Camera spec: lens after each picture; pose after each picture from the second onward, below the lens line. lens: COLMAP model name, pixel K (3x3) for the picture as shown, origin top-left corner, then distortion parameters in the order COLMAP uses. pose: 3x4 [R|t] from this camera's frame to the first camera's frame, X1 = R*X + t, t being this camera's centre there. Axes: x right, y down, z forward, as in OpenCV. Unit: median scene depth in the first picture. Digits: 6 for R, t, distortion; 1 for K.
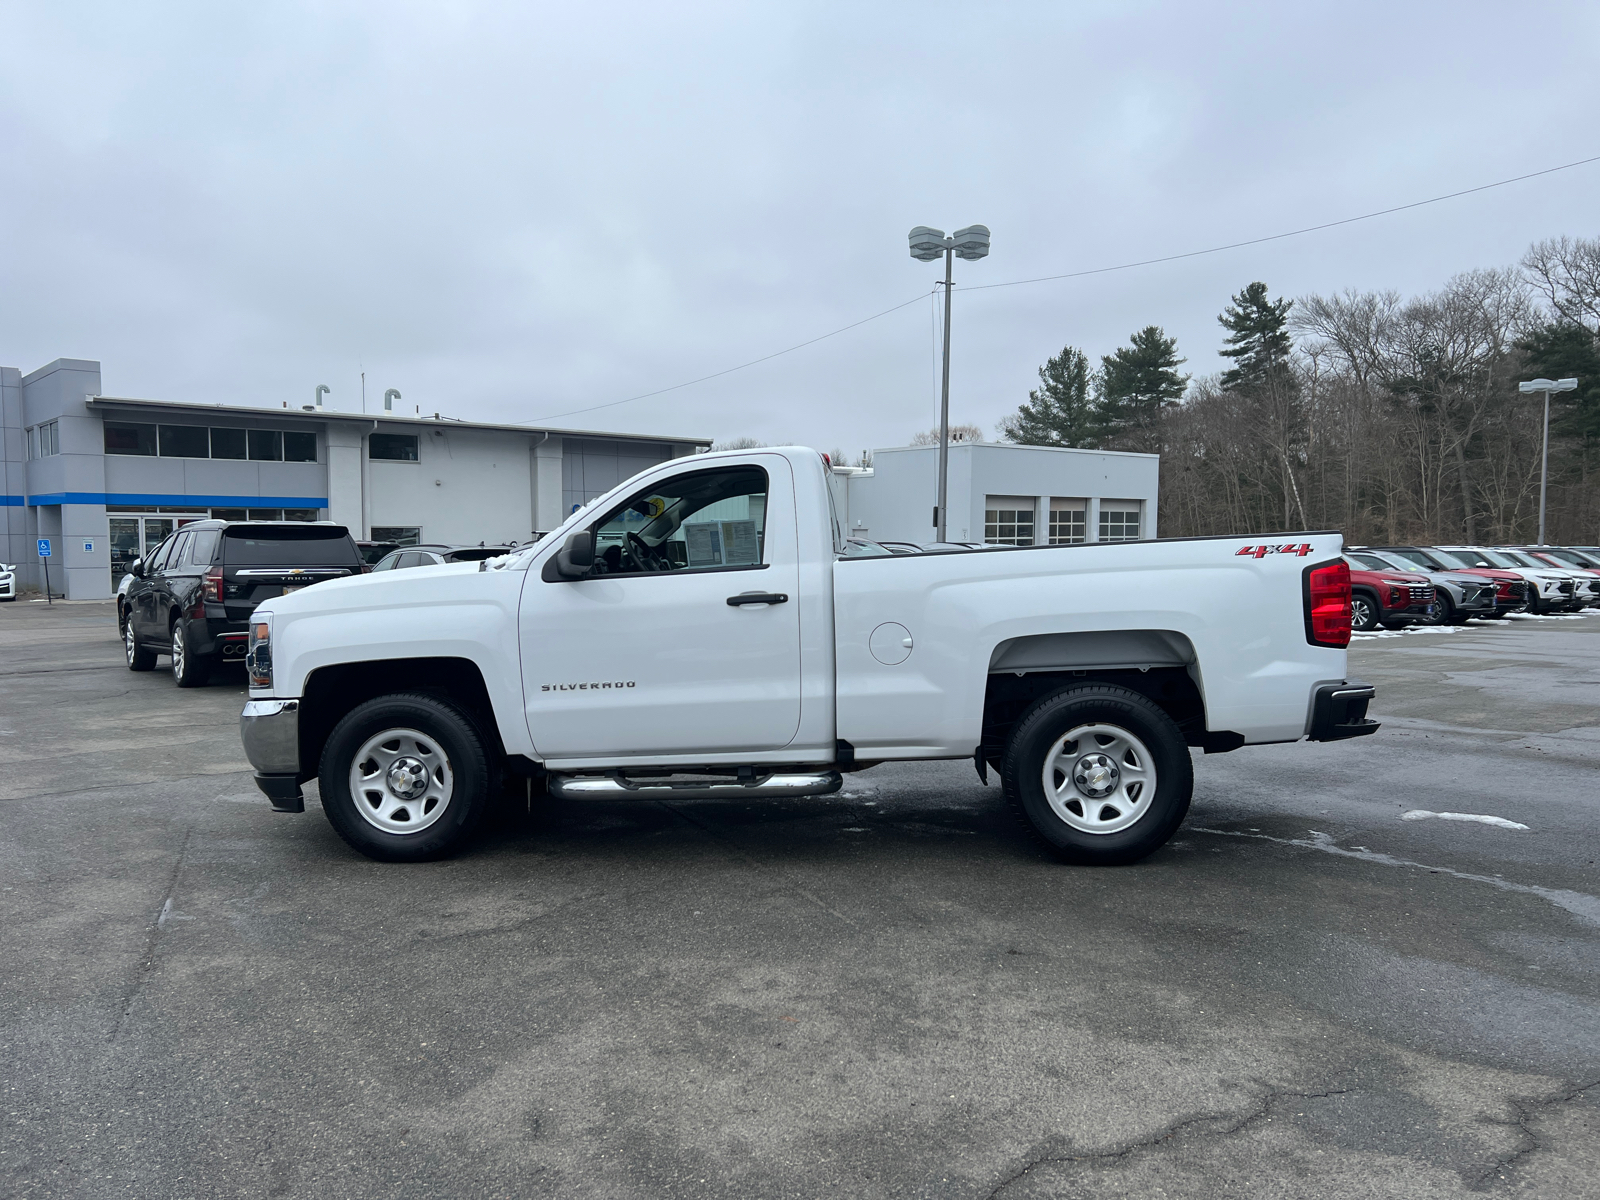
lens RADIAL K [[1210.6, 0, 785.5], [0, 1210.6, 612.9], [0, 0, 1]] dist [0.063613, -0.079544]
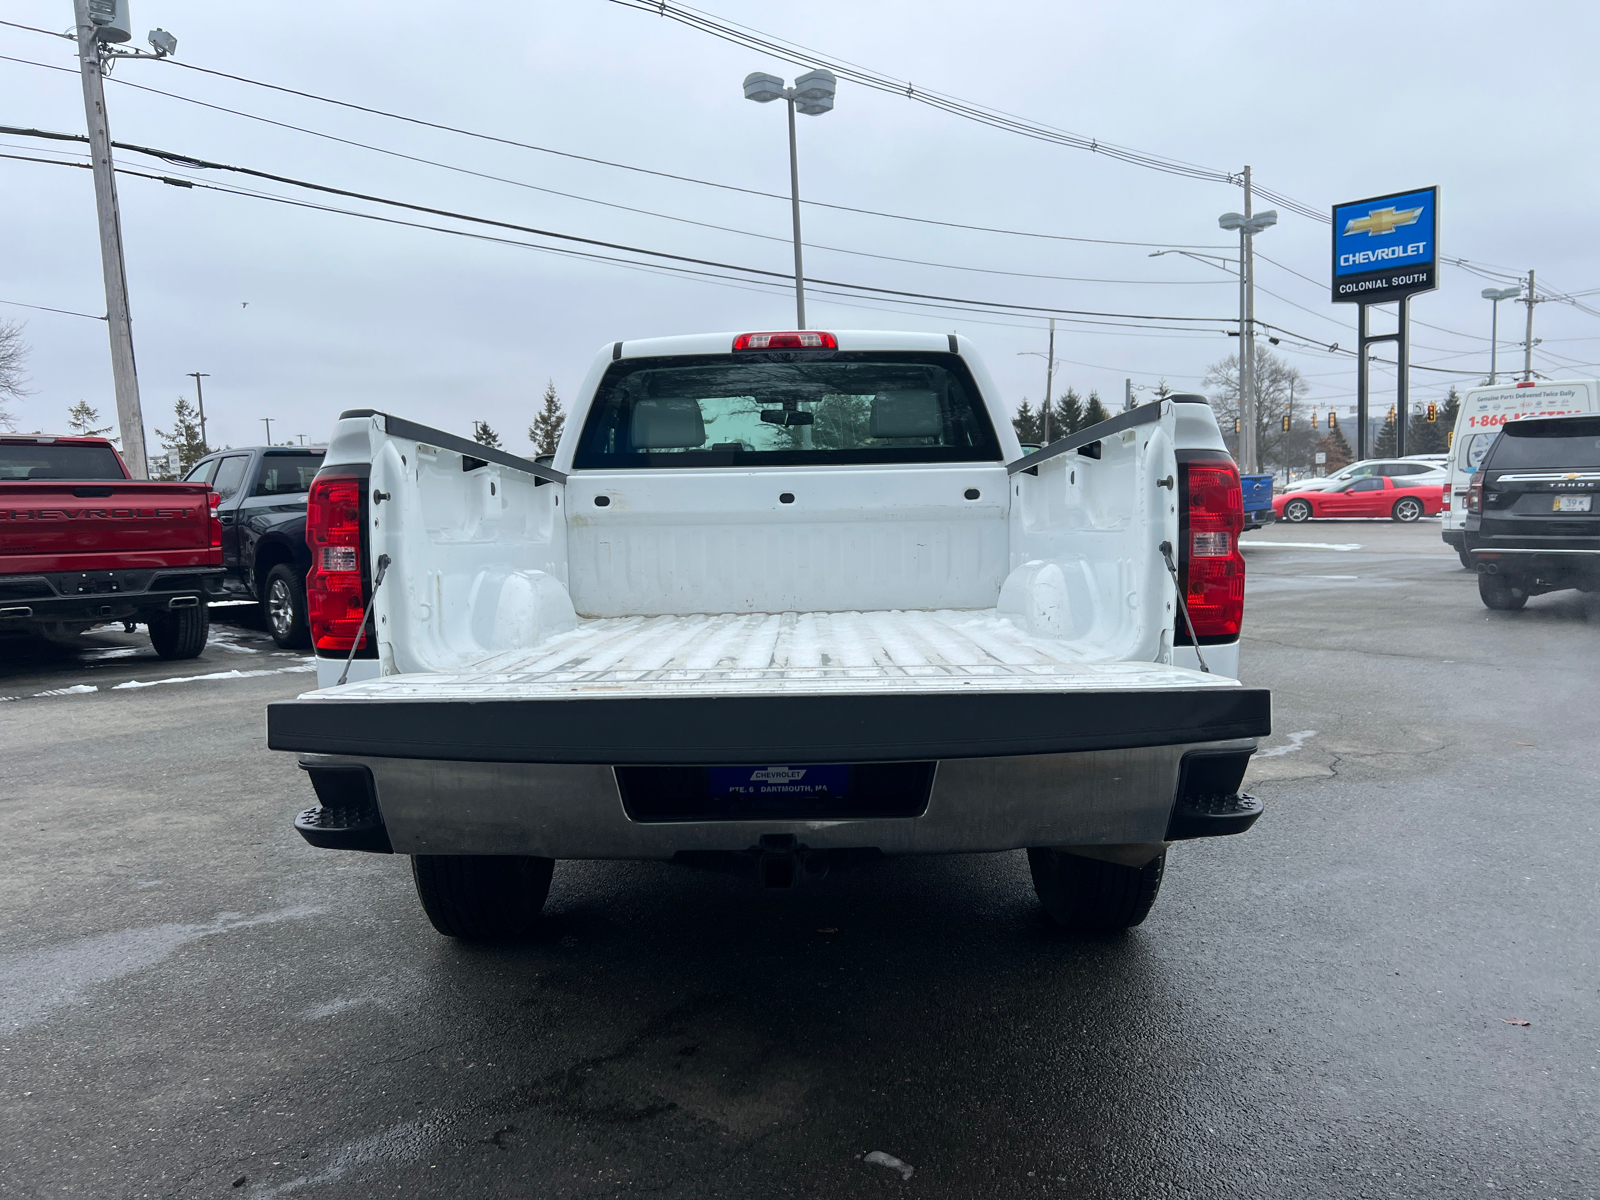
lens RADIAL K [[1208.4, 0, 790.5], [0, 1208.4, 608.0], [0, 0, 1]] dist [0.060681, -0.072391]
pose [[0.078219, 0.095922, -0.992311, 0.141370], [-0.017592, 0.995338, 0.094828, -0.005838], [0.996781, 0.010039, 0.079542, 0.168886]]
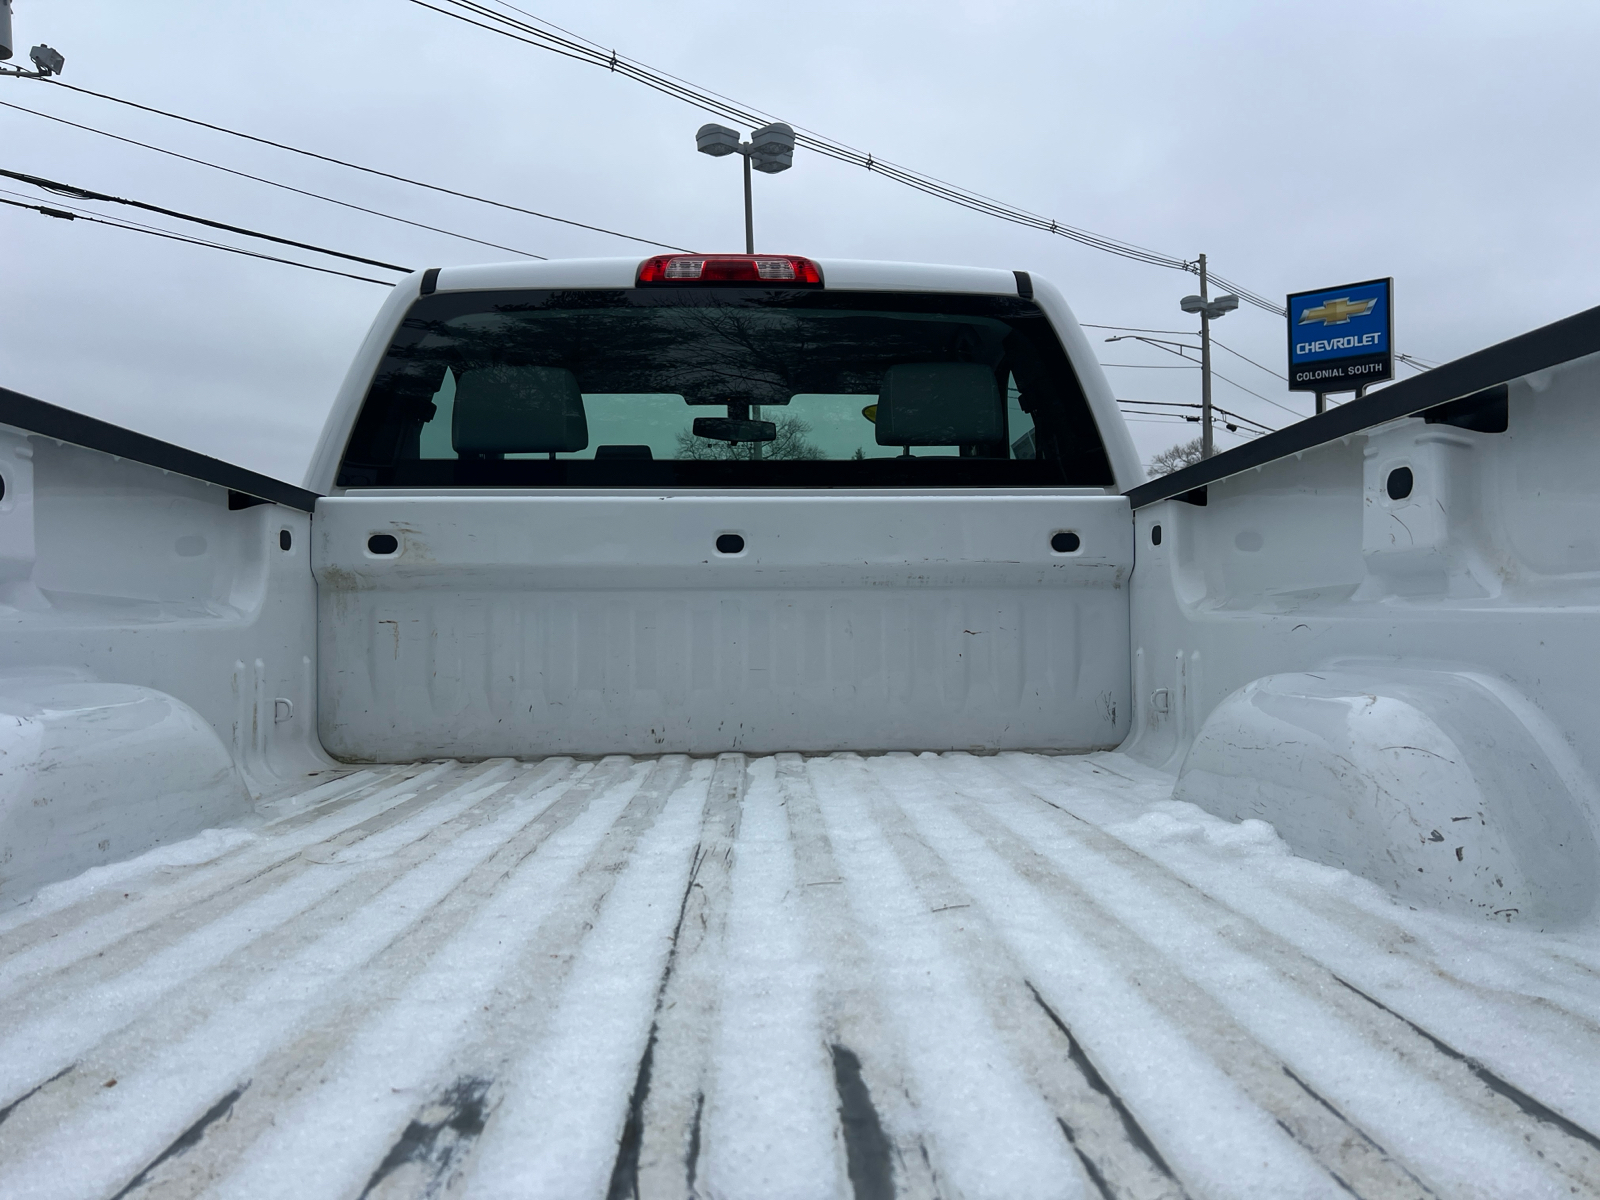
lens RADIAL K [[1207.9, 0, 804.9], [0, 1207.9, 587.6], [0, 0, 1]] dist [0.036692, -0.038745]
pose [[0.130385, 0.013519, -0.991371, 0.081938], [-0.032327, 0.999433, 0.009377, -0.003519], [0.990936, 0.030825, 0.130748, 0.173942]]
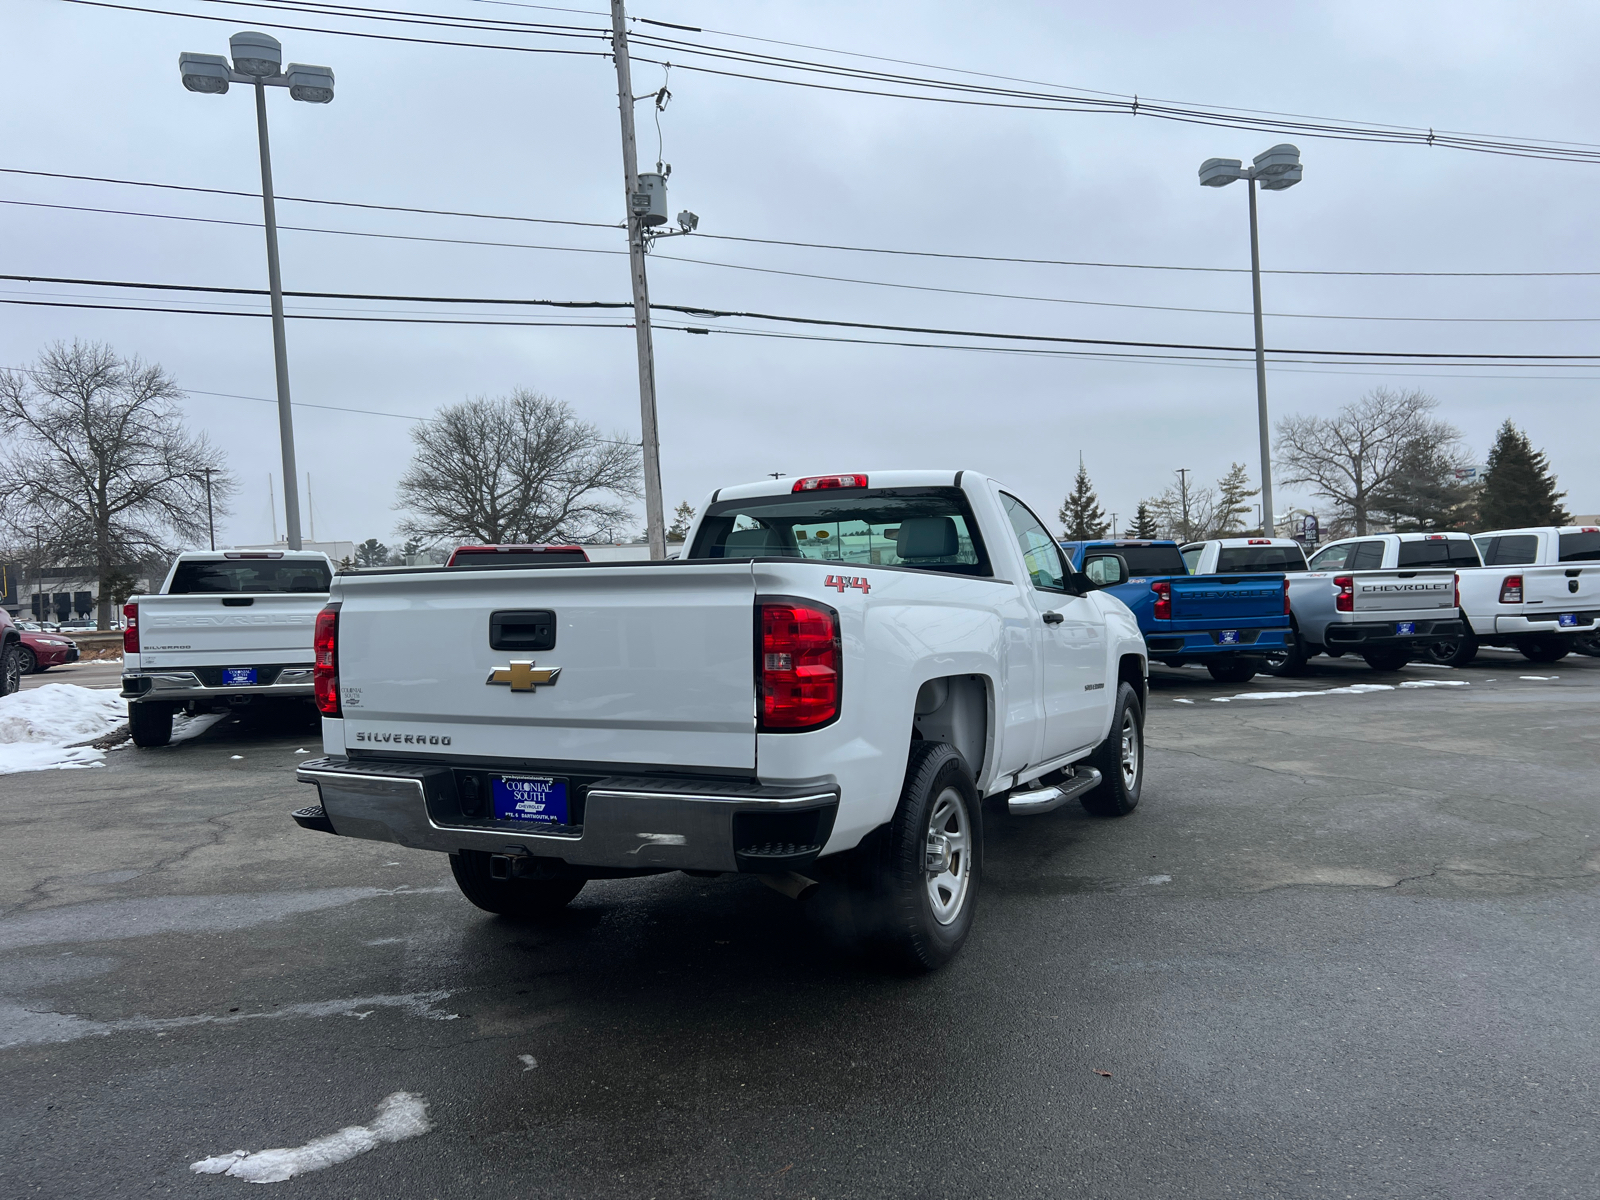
lens RADIAL K [[1216.4, 0, 793.1], [0, 1216.4, 599.5], [0, 0, 1]] dist [0.061304, -0.081218]
pose [[-0.371533, 0.025950, -0.928057, 0.164244], [-0.004598, 0.999546, 0.029790, -0.011271], [0.928408, 0.015336, -0.371245, 0.236454]]
